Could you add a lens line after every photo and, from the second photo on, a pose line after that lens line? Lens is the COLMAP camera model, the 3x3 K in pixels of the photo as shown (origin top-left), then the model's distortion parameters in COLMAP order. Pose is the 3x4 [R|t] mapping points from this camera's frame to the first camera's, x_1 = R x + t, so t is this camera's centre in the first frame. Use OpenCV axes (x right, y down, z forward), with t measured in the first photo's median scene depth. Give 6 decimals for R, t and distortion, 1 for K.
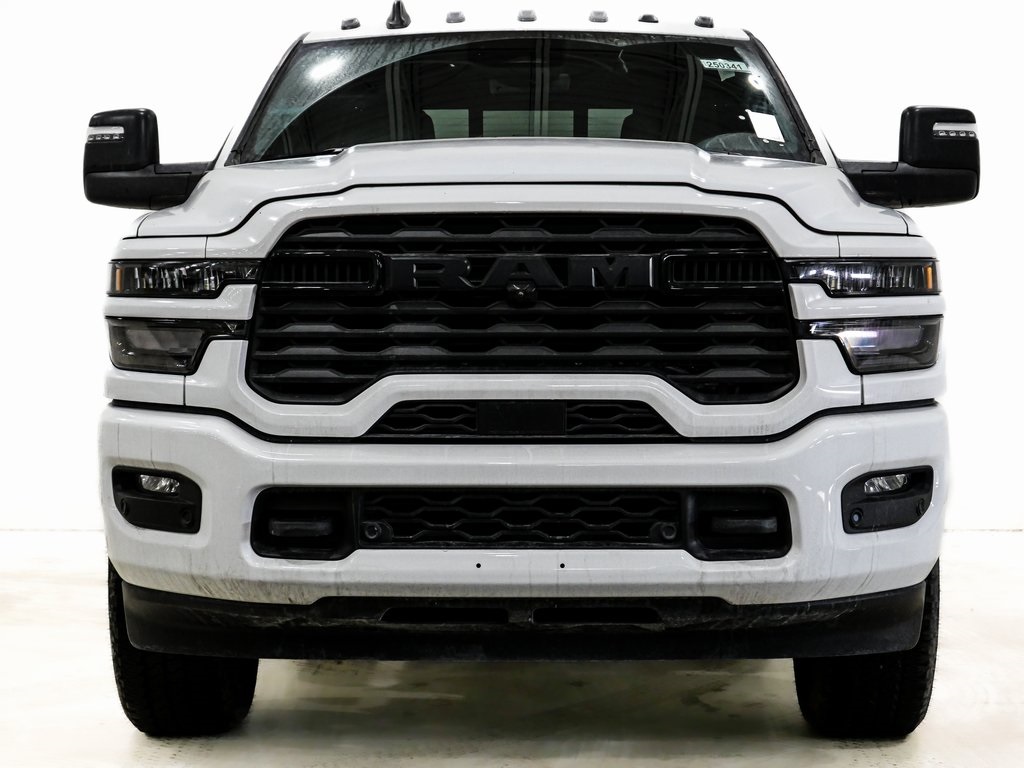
lens RADIAL K [[2271.6, 0, 504.9], [0, 2271.6, 382.1], [0, 0, 1]] dist [-0.066520, 0.000000]
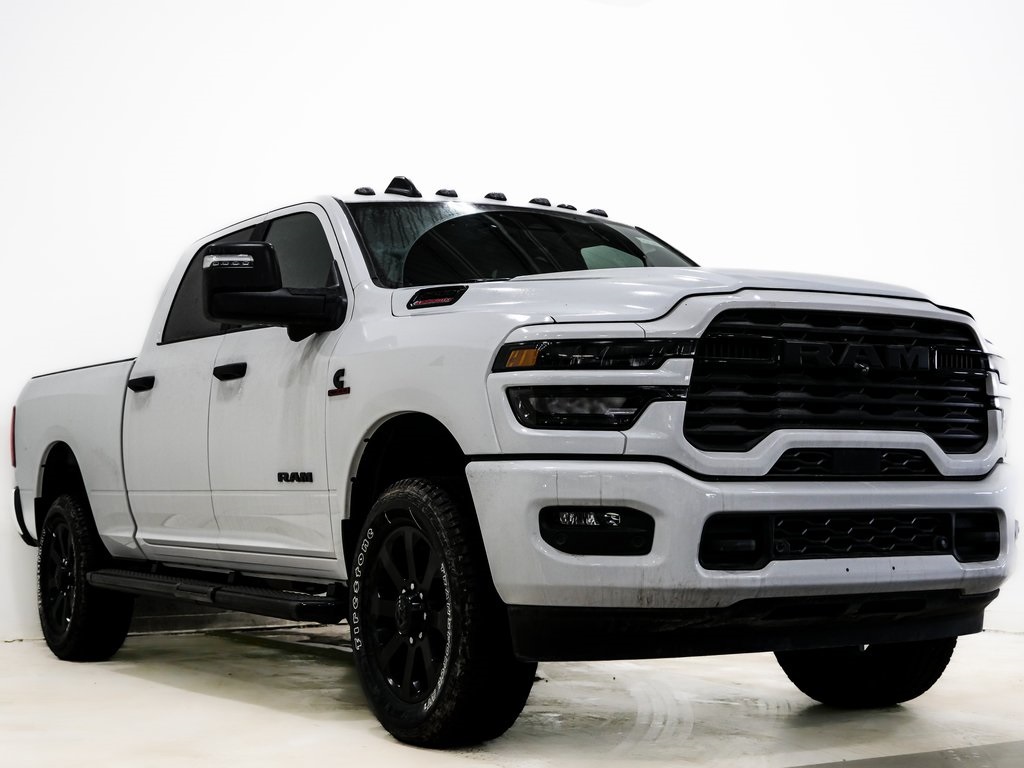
lens RADIAL K [[1691.7, 0, 516.7], [0, 1691.7, 381.5], [0, 0, 1]] dist [-0.032883, 0.000000]
pose [[0.856258, 0.030110, 0.515670, -0.694690], [0.025020, 0.994710, -0.099626, 0.063777], [-0.515942, 0.098208, 0.850976, 0.232619]]
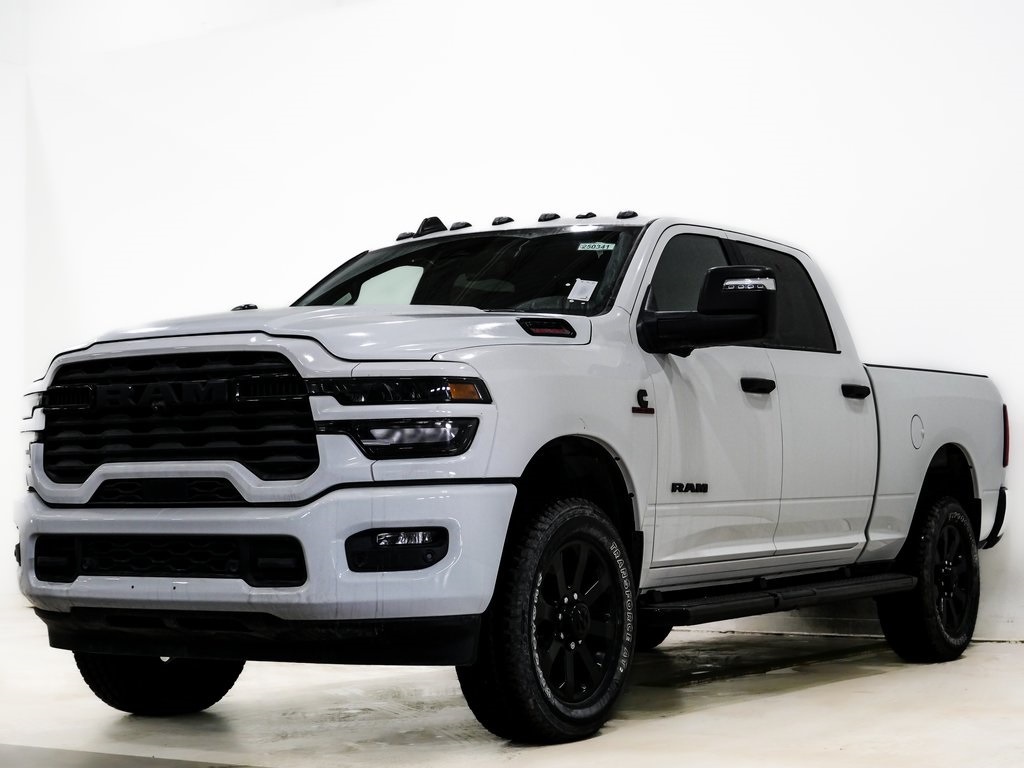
lens RADIAL K [[1916.6, 0, 515.6], [0, 1916.6, 387.5], [0, 0, 1]] dist [-0.041229, 0.000000]
pose [[0.855979, -0.037373, -0.515657, 0.865525], [-0.009998, 0.996001, -0.088782, 0.058131], [0.516913, 0.081151, 0.852183, 0.028879]]
